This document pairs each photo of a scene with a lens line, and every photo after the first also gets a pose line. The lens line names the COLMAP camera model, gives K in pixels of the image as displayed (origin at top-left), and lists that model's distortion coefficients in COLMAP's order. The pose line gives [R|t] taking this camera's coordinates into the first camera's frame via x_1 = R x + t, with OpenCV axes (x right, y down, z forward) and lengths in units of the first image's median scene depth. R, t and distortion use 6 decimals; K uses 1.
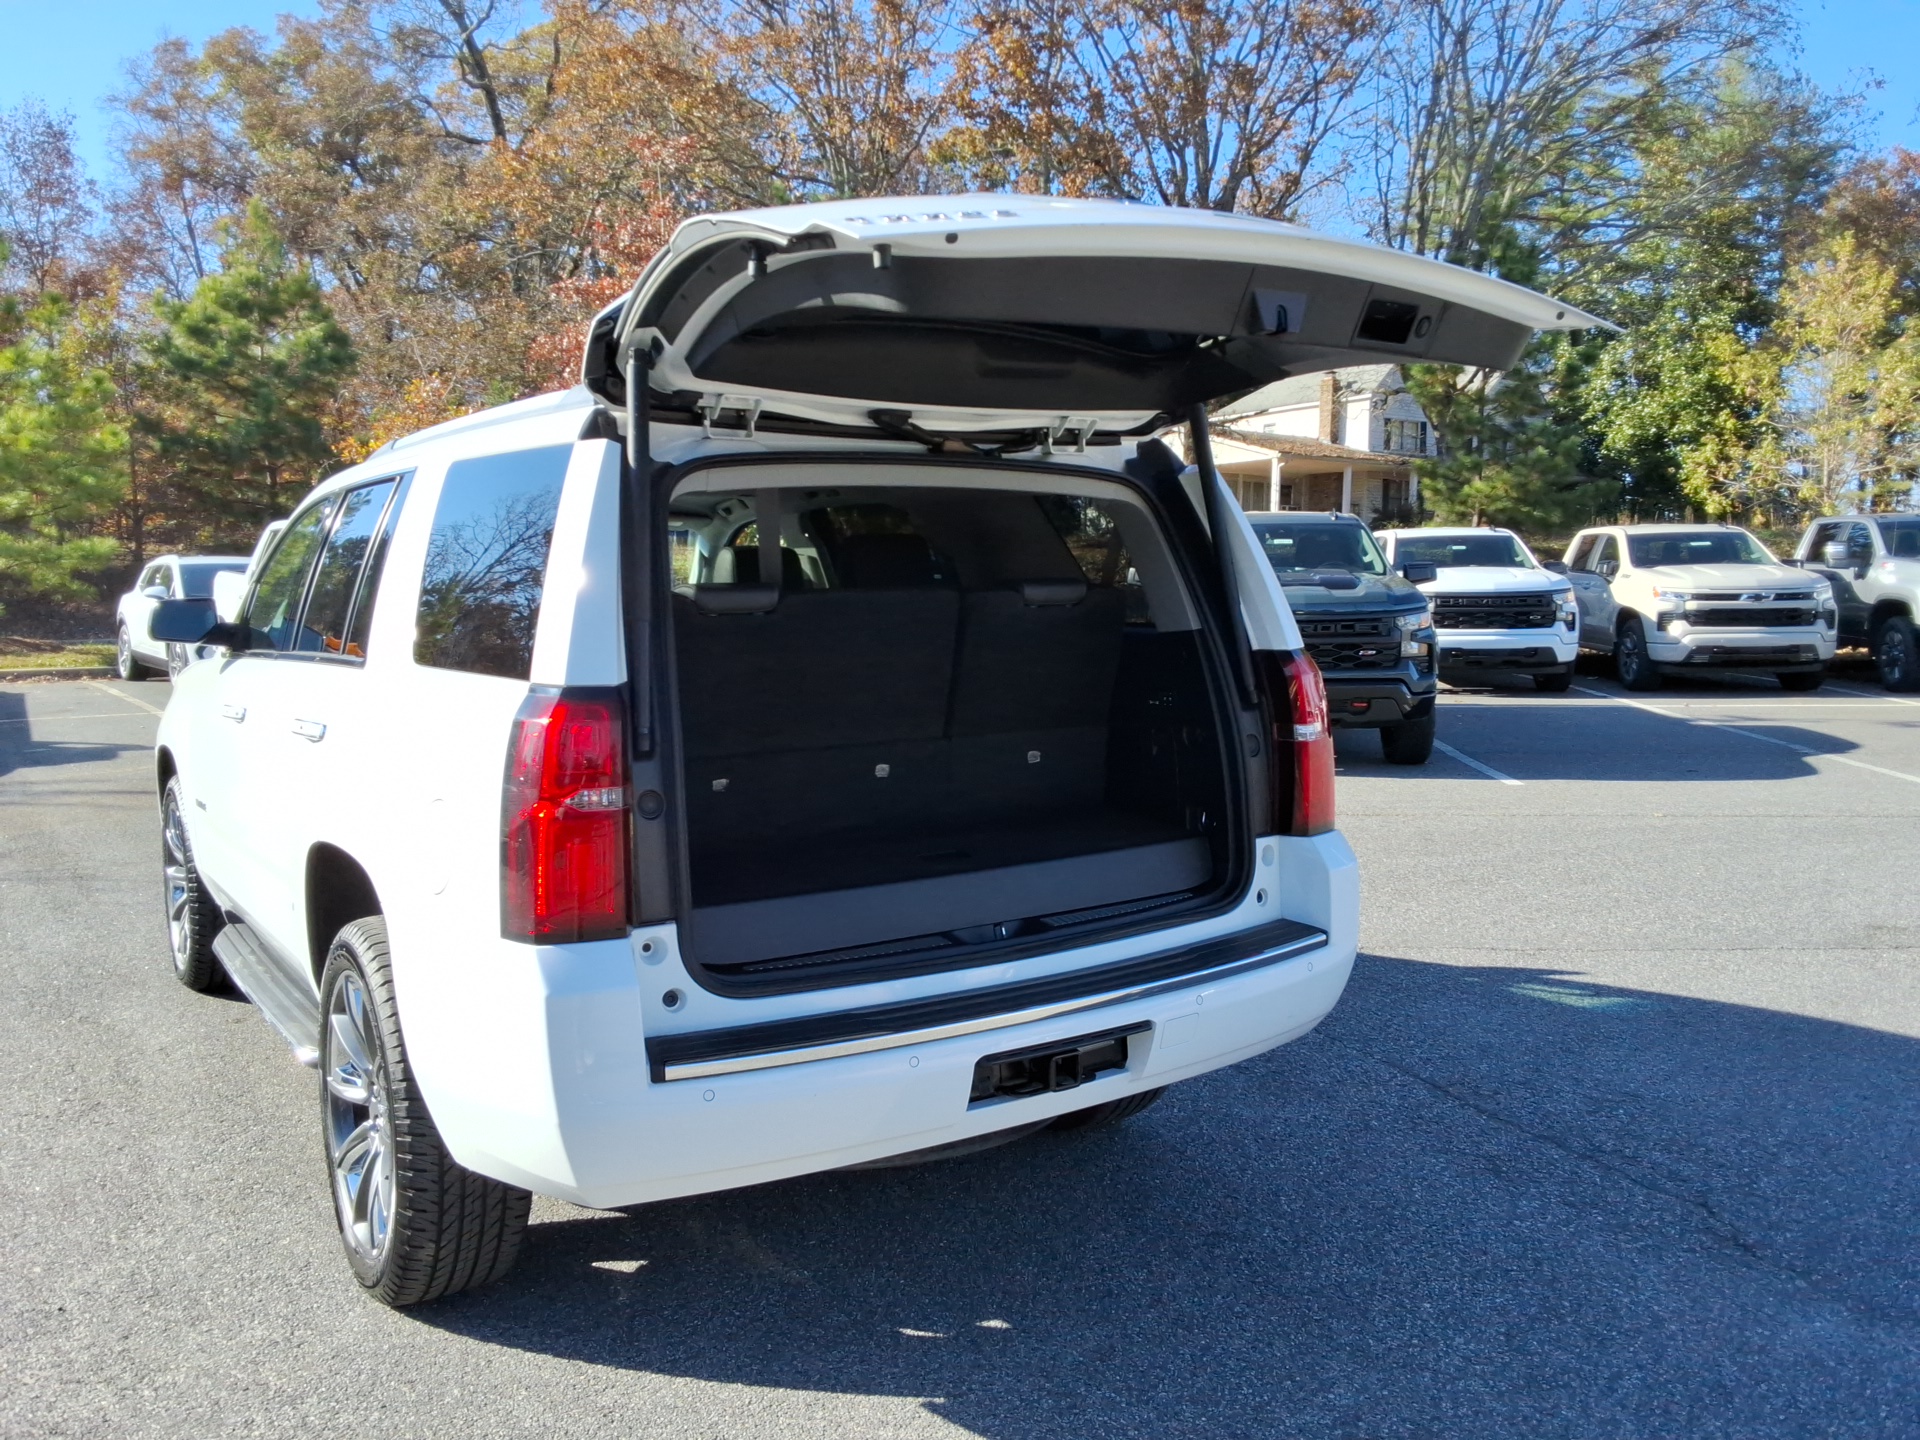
lens RADIAL K [[1547.9, 0, 968.5], [0, 1547.9, 706.0], [0, 0, 1]] dist [0.123308, -0.181994]
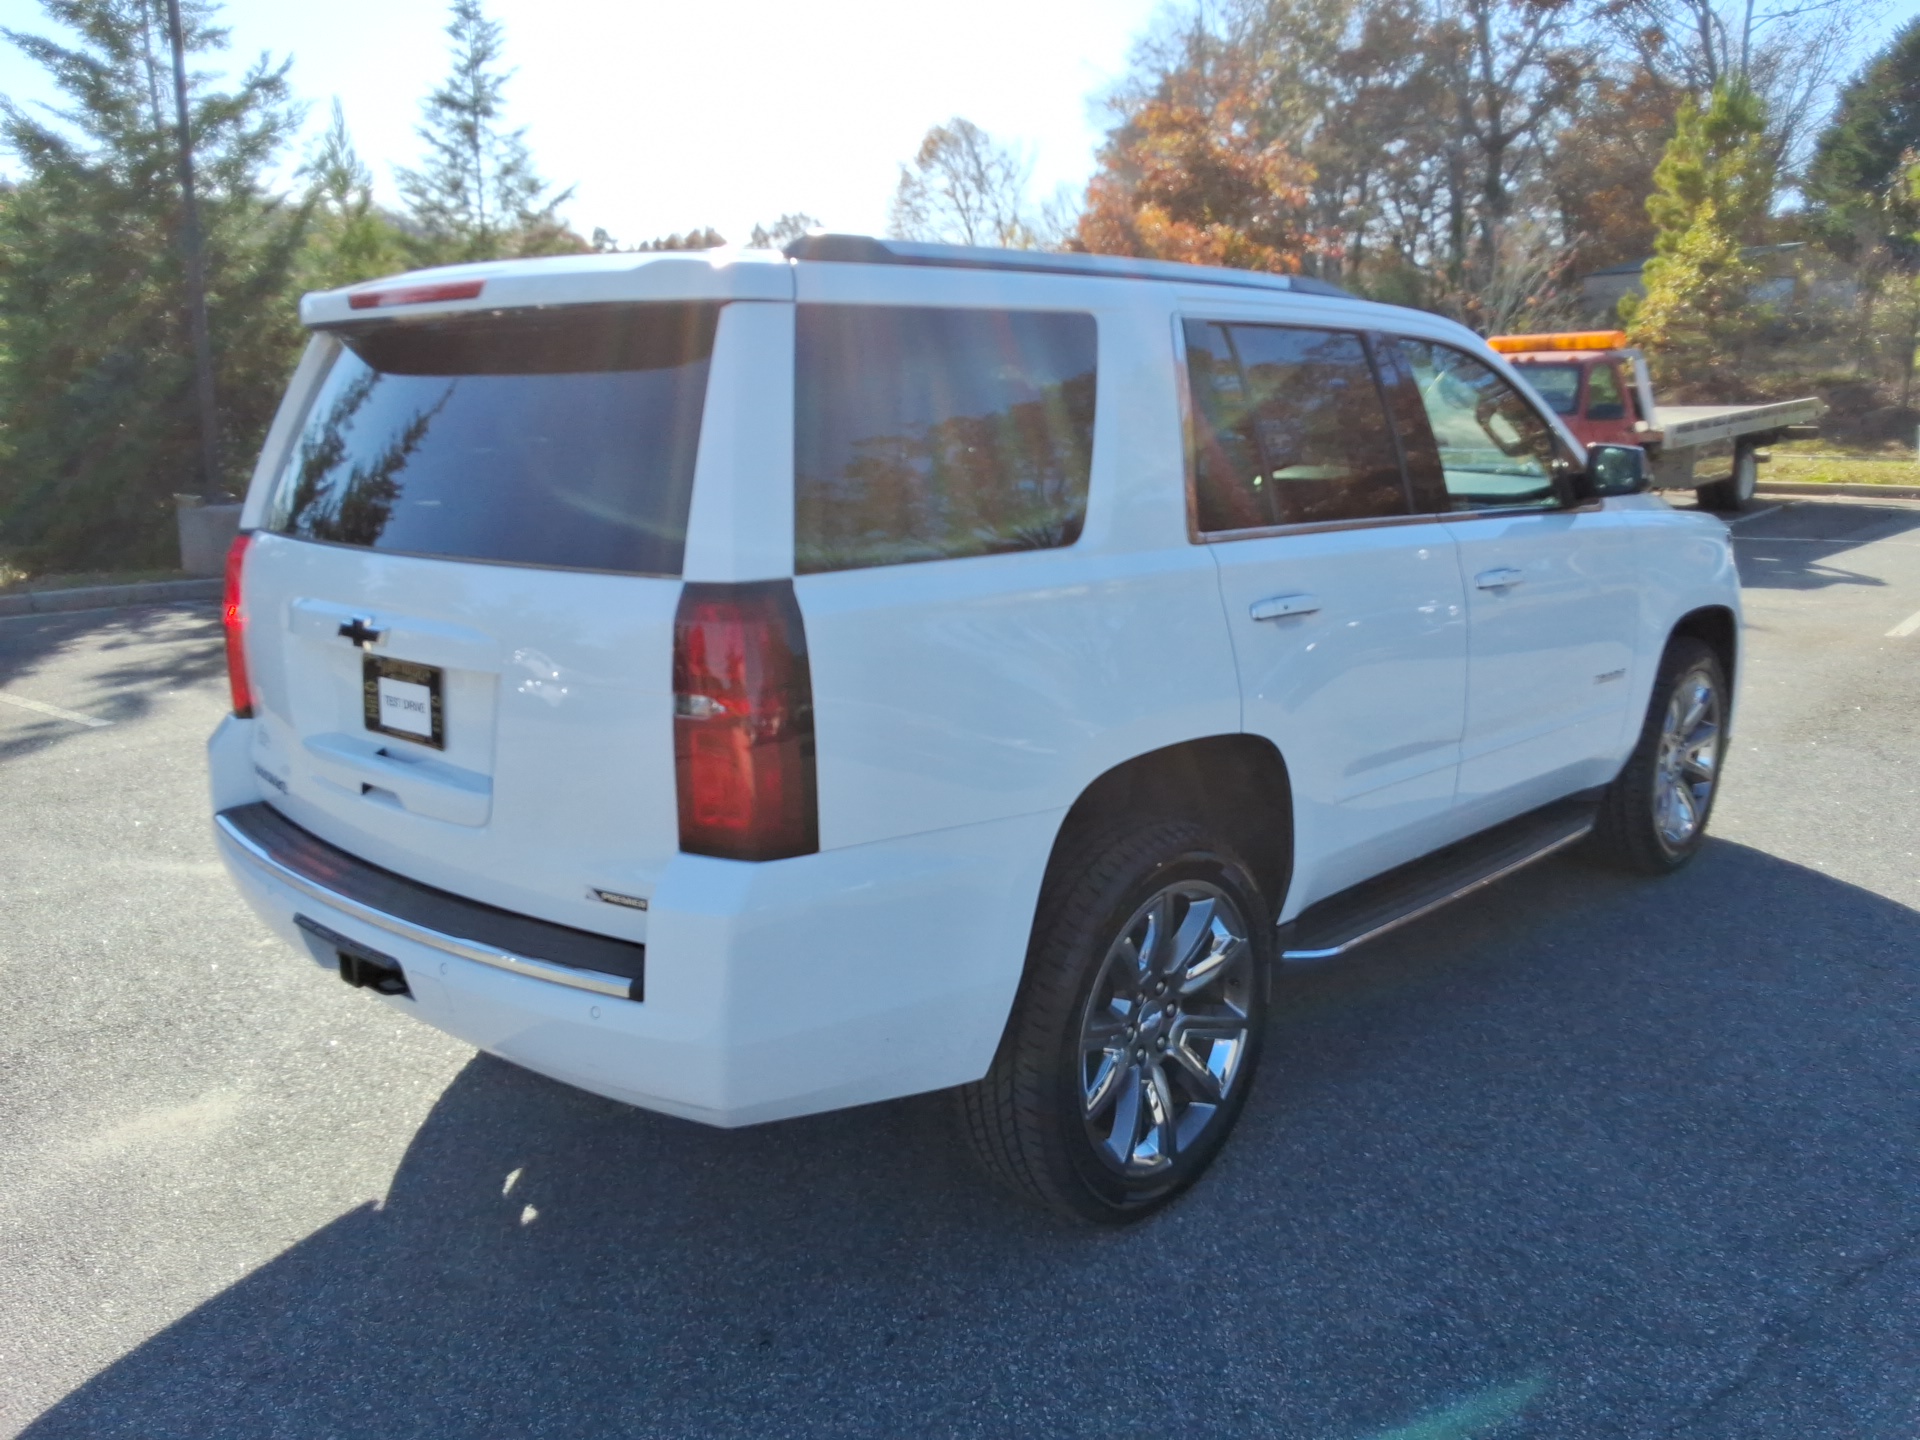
lens RADIAL K [[1547.9, 0, 968.5], [0, 1547.9, 706.0], [0, 0, 1]] dist [0.123308, -0.181994]
pose [[0.225742, 0.197588, -0.953939, 0.521748], [-0.078370, 0.979725, 0.184383, -0.069083], [0.971030, 0.033137, 0.236650, 0.554614]]
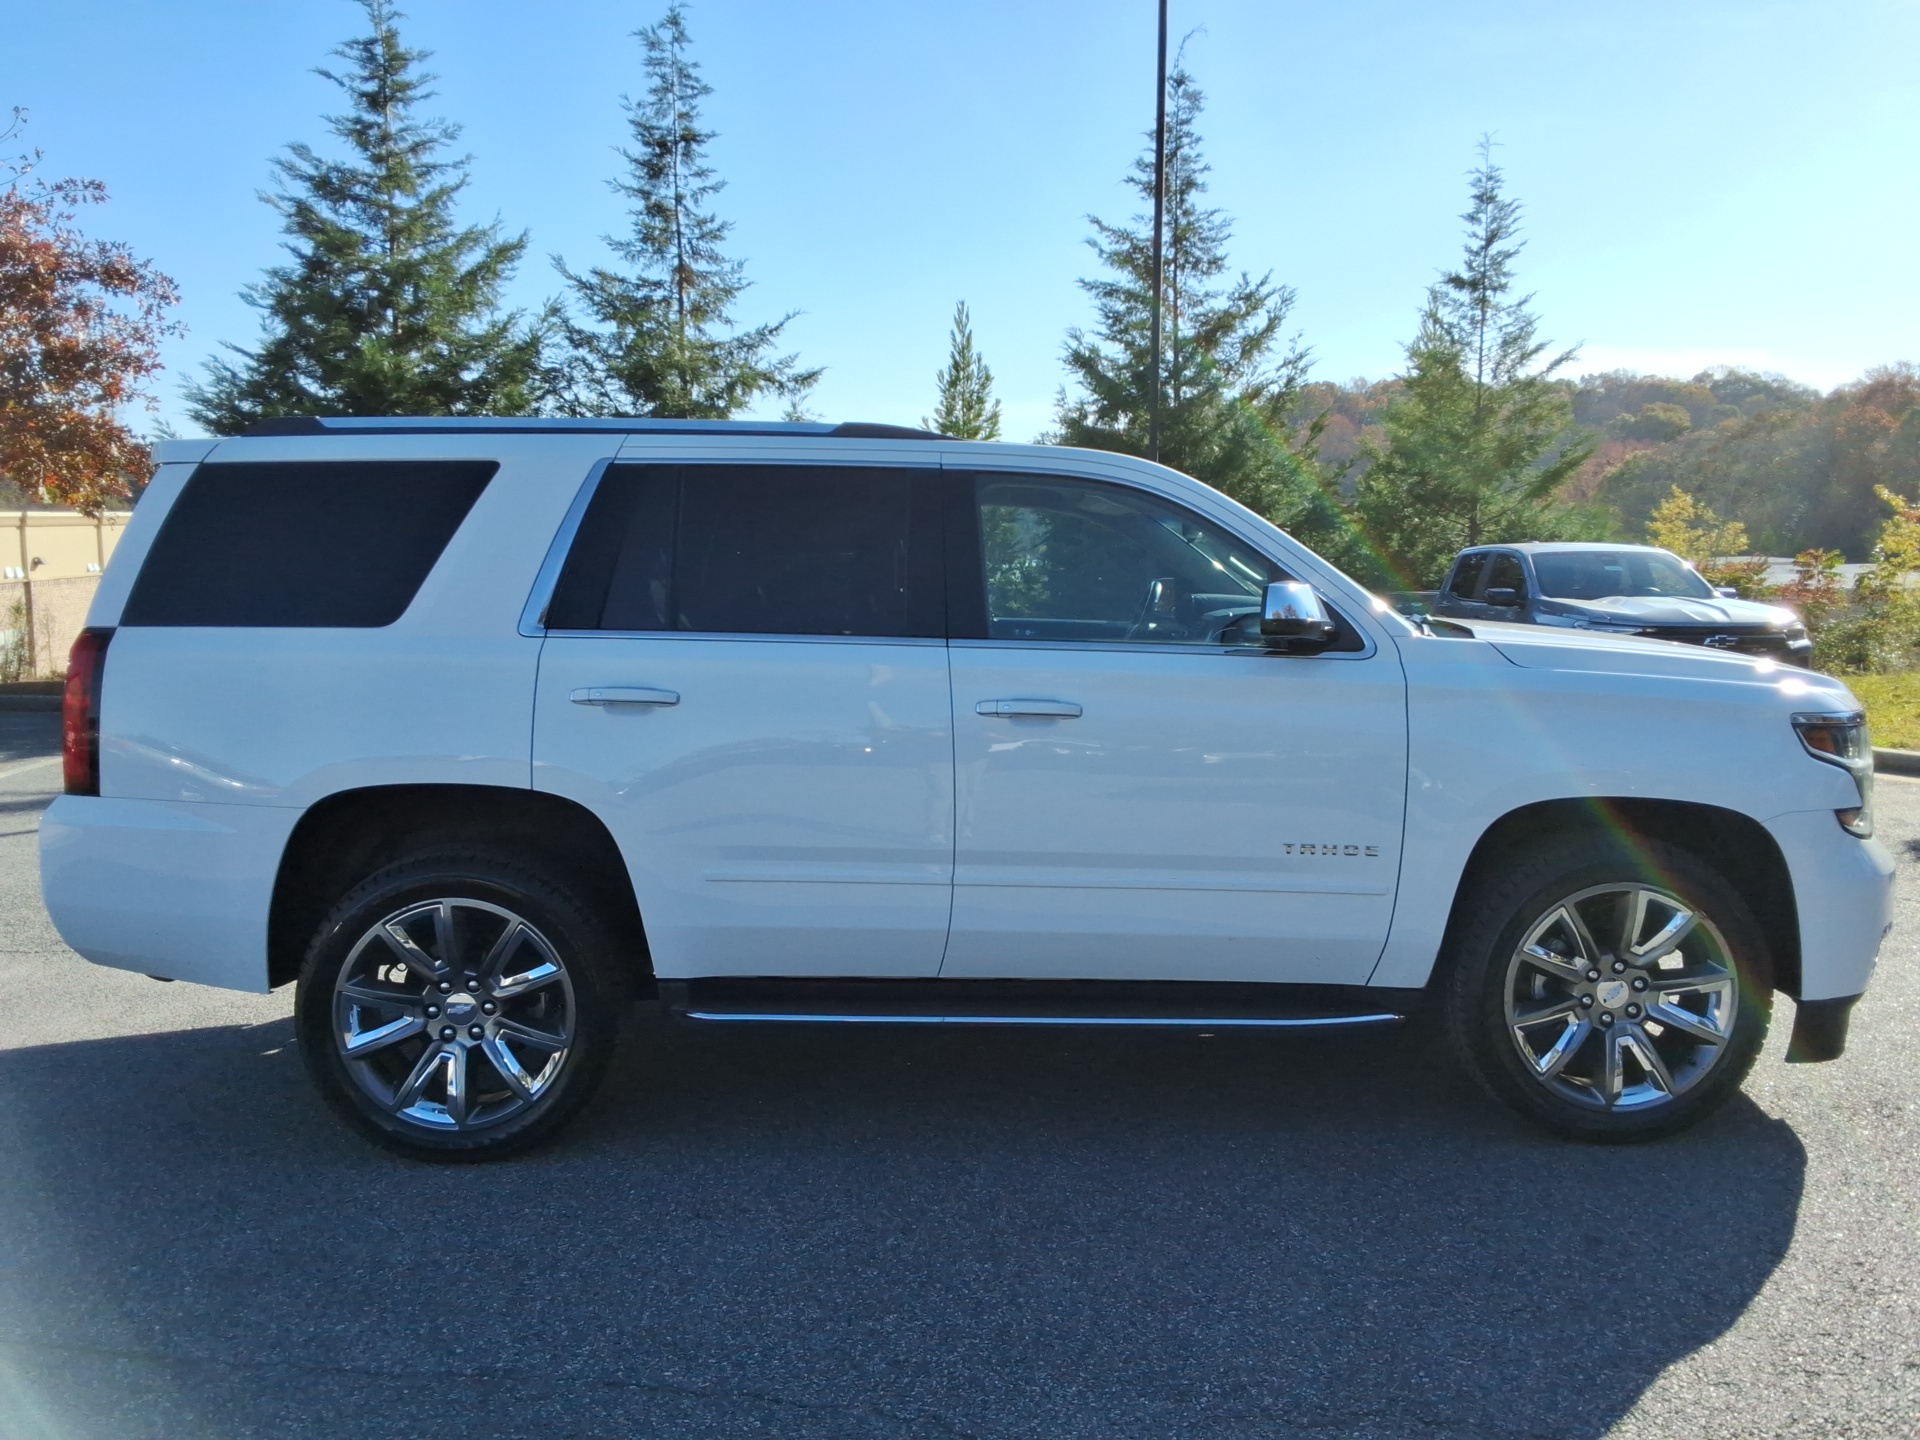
lens RADIAL K [[1547.9, 0, 968.5], [0, 1547.9, 706.0], [0, 0, 1]] dist [0.123308, -0.181994]
pose [[-0.543320, 0.086435, -0.835064, 0.480348], [-0.057446, 0.988527, 0.139695, -0.106733], [0.837558, 0.123870, -0.532121, 1.266961]]
